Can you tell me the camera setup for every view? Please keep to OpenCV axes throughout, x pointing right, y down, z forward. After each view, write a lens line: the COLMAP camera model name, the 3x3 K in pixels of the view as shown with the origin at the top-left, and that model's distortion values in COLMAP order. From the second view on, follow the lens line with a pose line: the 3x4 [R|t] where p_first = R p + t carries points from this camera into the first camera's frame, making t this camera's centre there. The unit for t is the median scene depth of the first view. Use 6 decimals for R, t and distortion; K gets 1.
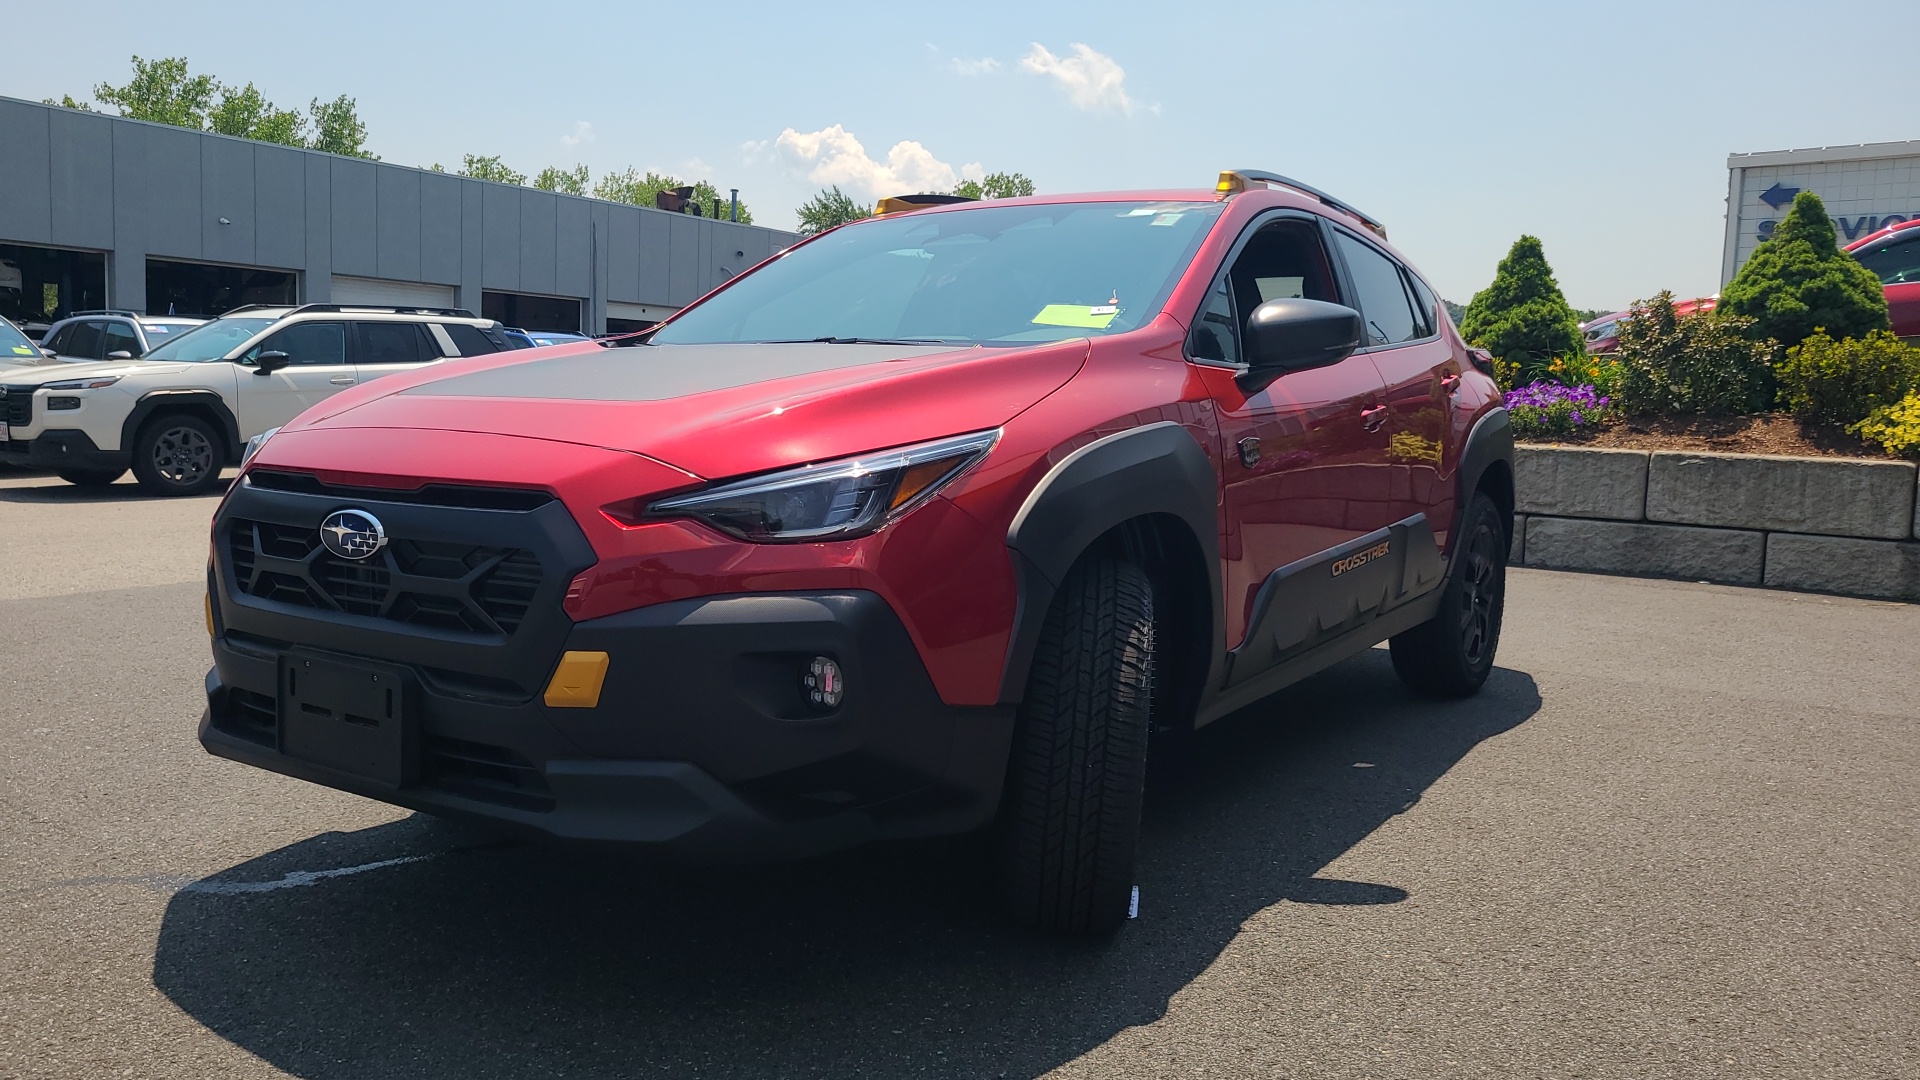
lens RADIAL K [[1459.8, 0, 872.1], [0, 1459.8, 601.8], [0, 0, 1]] dist [0.025556, -0.012633]
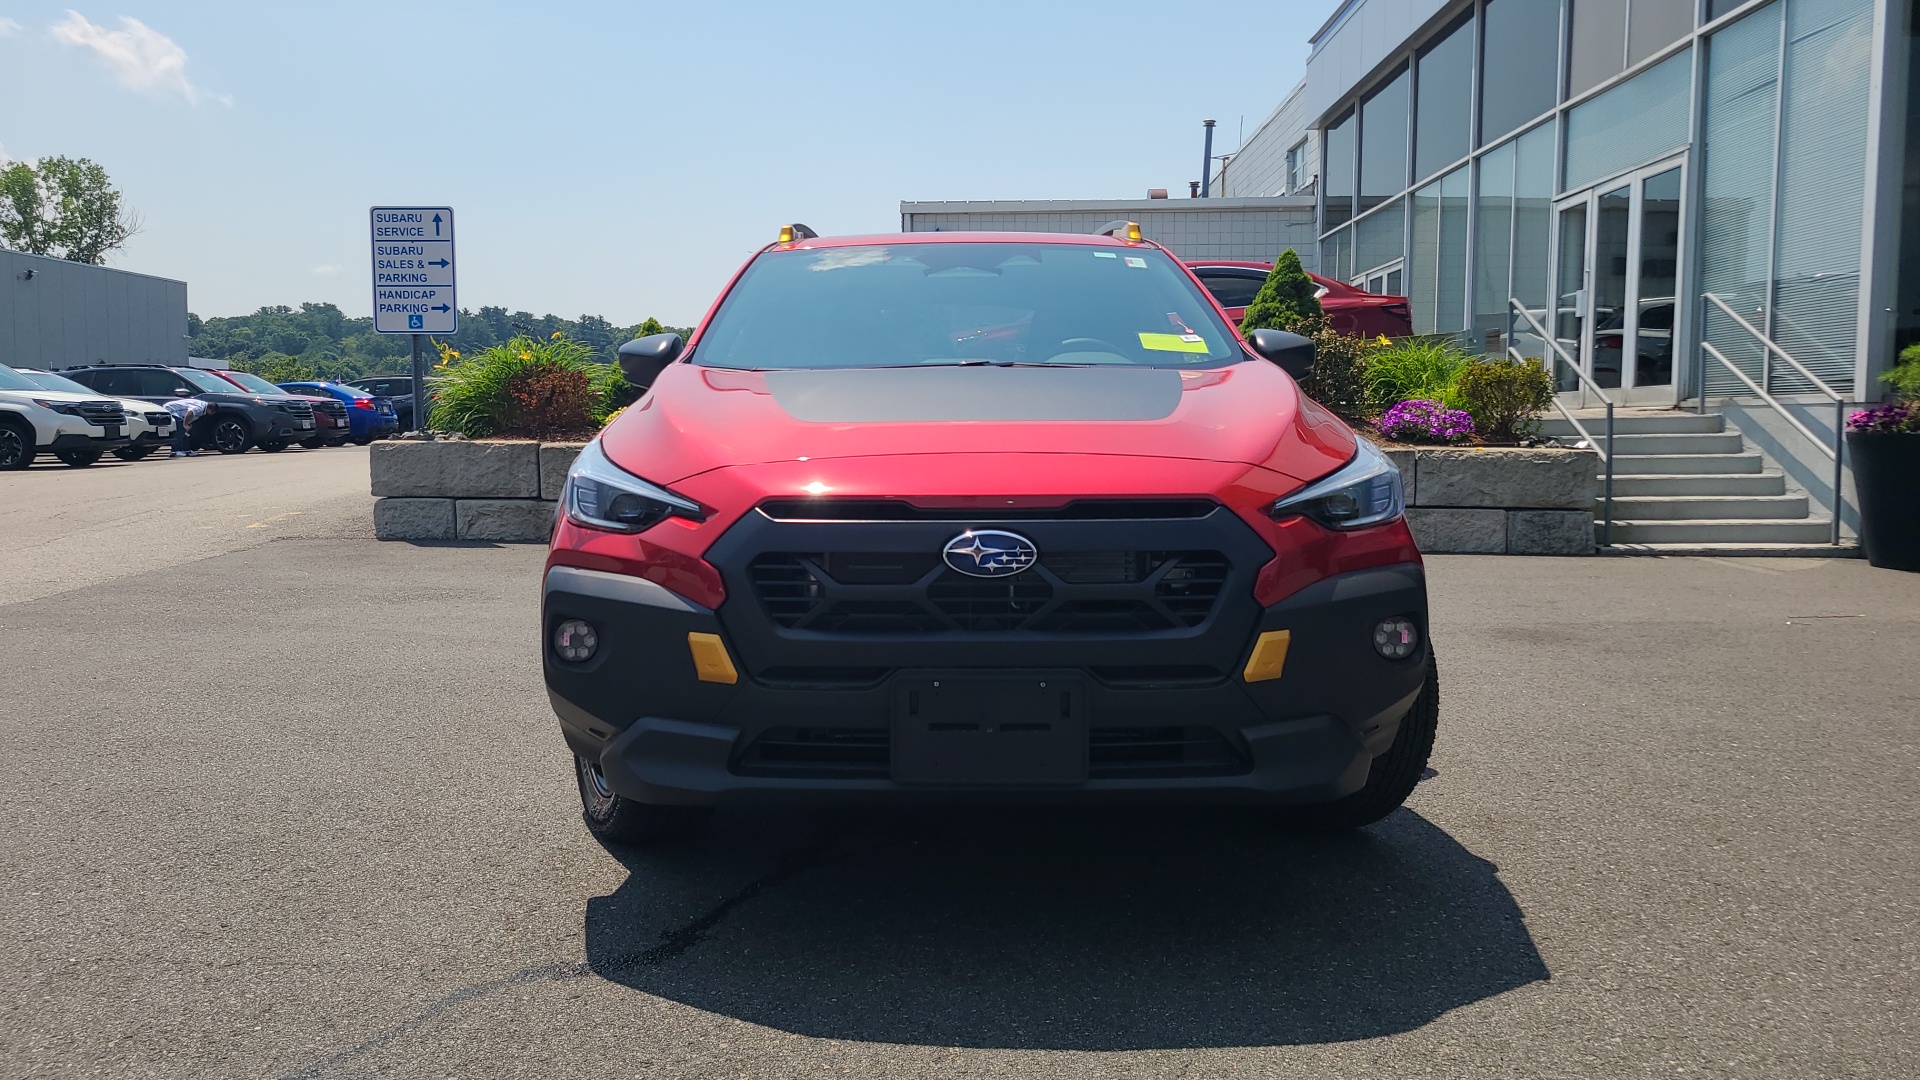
lens RADIAL K [[1459.8, 0, 912.8], [0, 1459.8, 553.3], [0, 0, 1]] dist [0.025556, -0.012633]
pose [[0.822652, -0.073105, 0.563826, -0.982997], [0.094675, 0.995467, -0.009065, -0.041332], [-0.560608, 0.060837, 0.825844, 0.161047]]
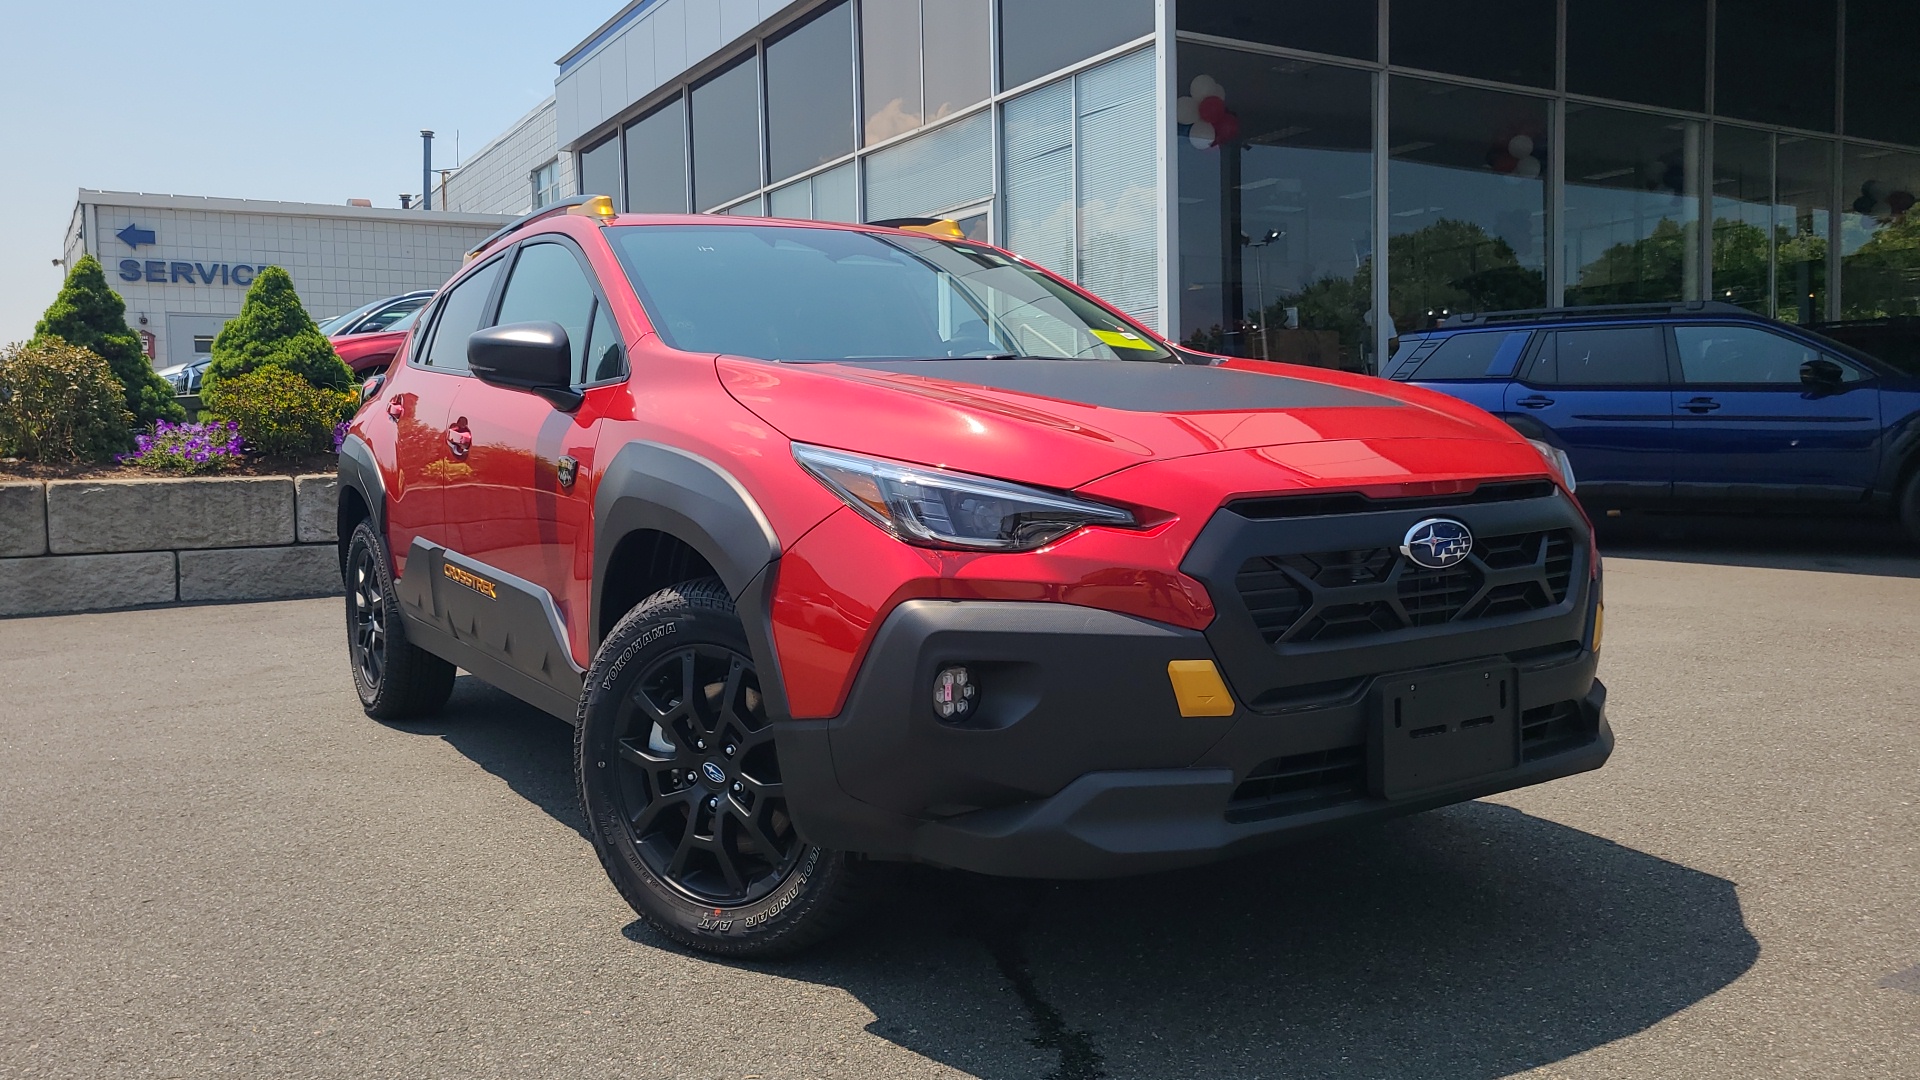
lens RADIAL K [[1437.4, 0, 948.9], [0, 1437.4, 539.5], [0, 0, 1]] dist [0.024712, -0.019585]
pose [[0.361631, -0.095883, 0.927378, -1.368718], [0.152522, 0.987381, 0.042611, -0.139483], [-0.919761, 0.126036, 0.371692, 0.931414]]
